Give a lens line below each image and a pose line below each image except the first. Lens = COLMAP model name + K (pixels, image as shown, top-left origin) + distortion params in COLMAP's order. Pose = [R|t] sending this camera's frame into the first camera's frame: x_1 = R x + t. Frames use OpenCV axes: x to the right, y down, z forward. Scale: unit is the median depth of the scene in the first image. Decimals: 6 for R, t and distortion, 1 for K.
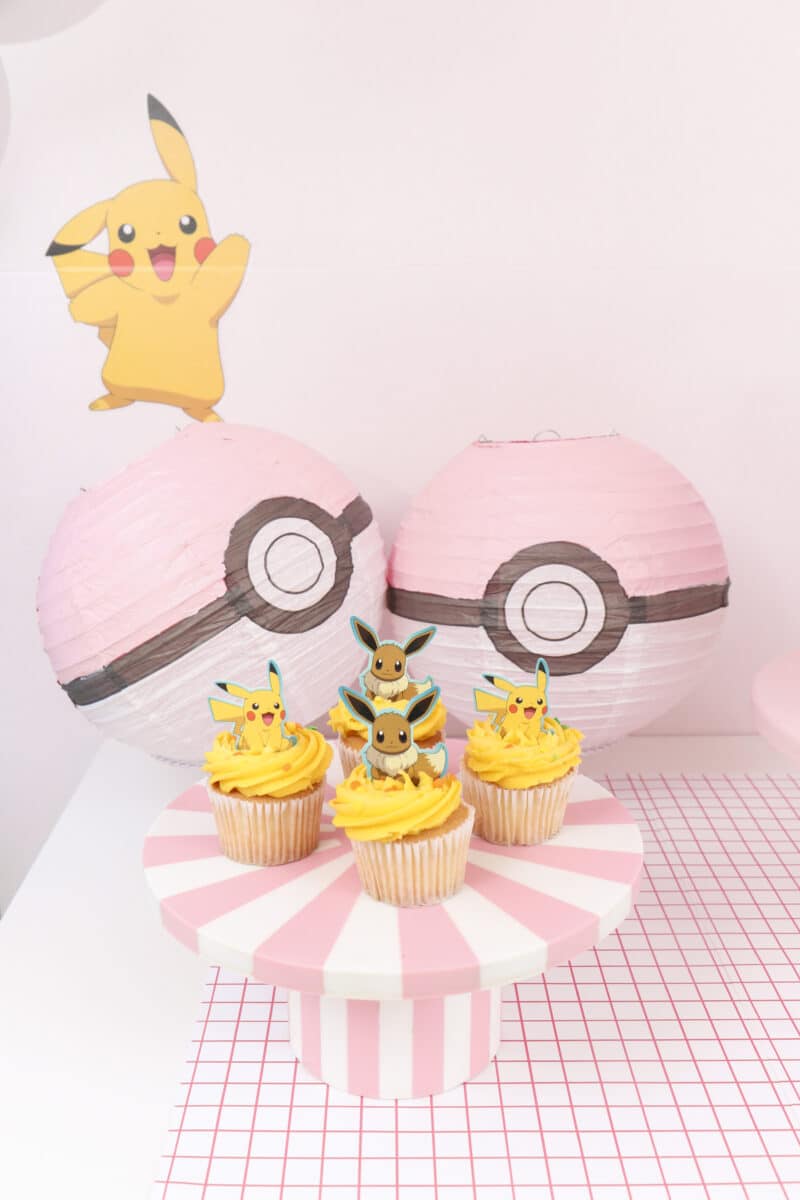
lens RADIAL K [[1178.3, 0, 400.0], [0, 1178.3, 600.0], [0, 0, 1]] dist [0.002550, -0.004821]
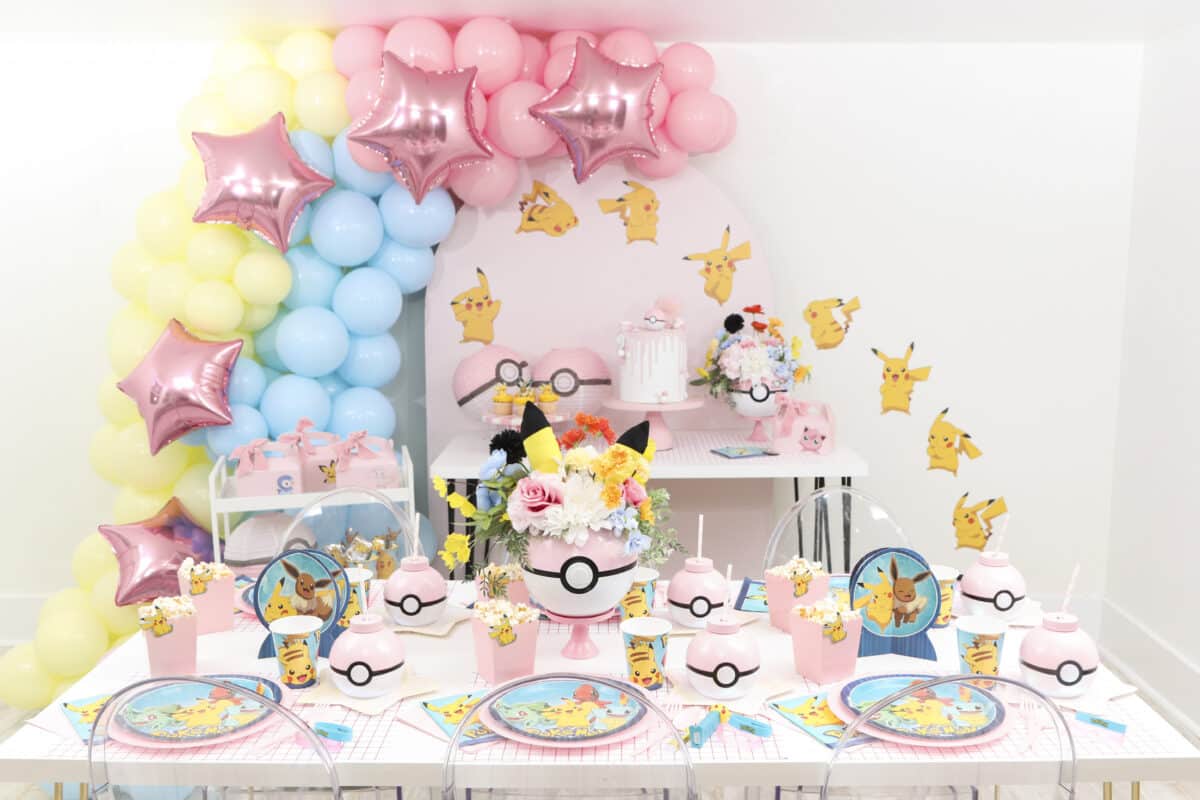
lens RADIAL K [[1178.3, 0, 606.7], [0, 1178.3, 417.6], [0, 0, 1]] dist [0.002550, -0.004821]
pose [[0.999651, 0.003112, -0.026238, 0.423434], [-0.006473, 0.991624, -0.128998, 0.754496], [0.025617, 0.129123, 0.991298, -3.648071]]
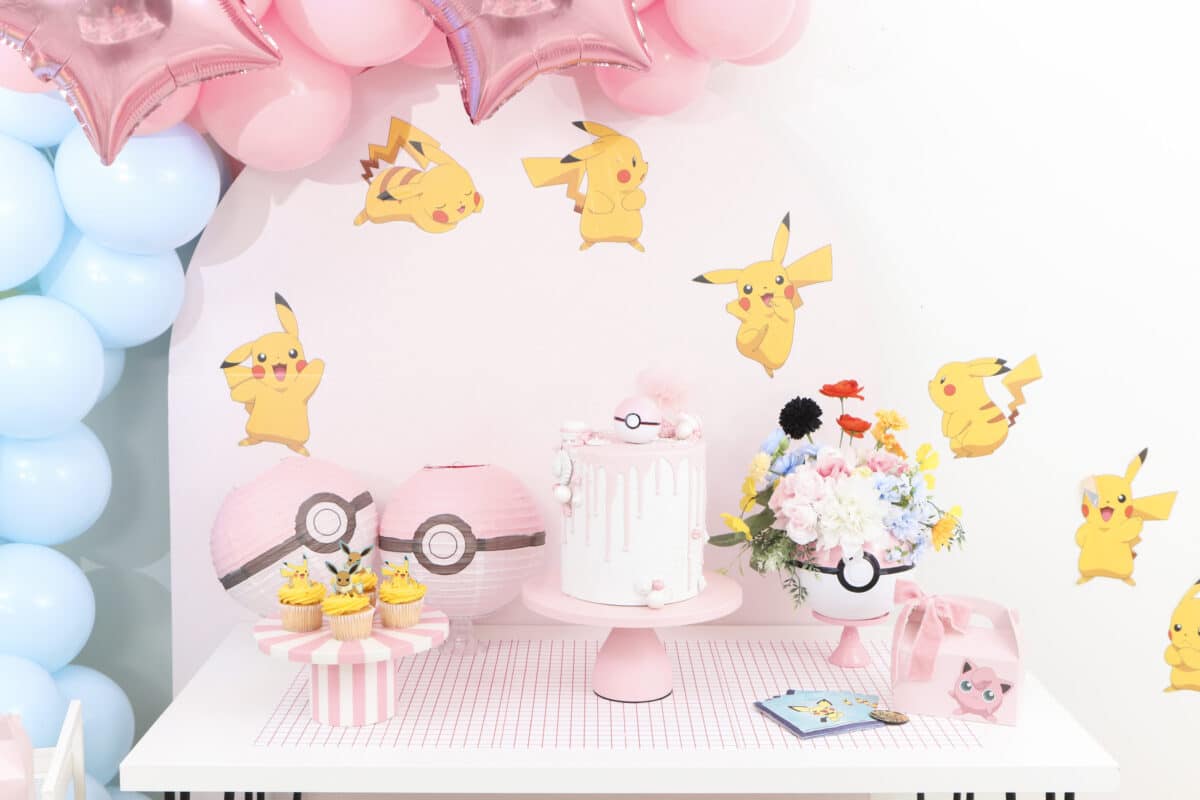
lens RADIAL K [[1469.9, 0, 600.0], [0, 1469.9, 400.0], [0, 0, 1]] dist [0.006597, -0.002481]
pose [[0.999906, 0.011717, -0.007147, 0.440793], [-0.012644, 0.988976, -0.147536, 0.143603], [0.005340, 0.147612, 0.989031, -1.777539]]
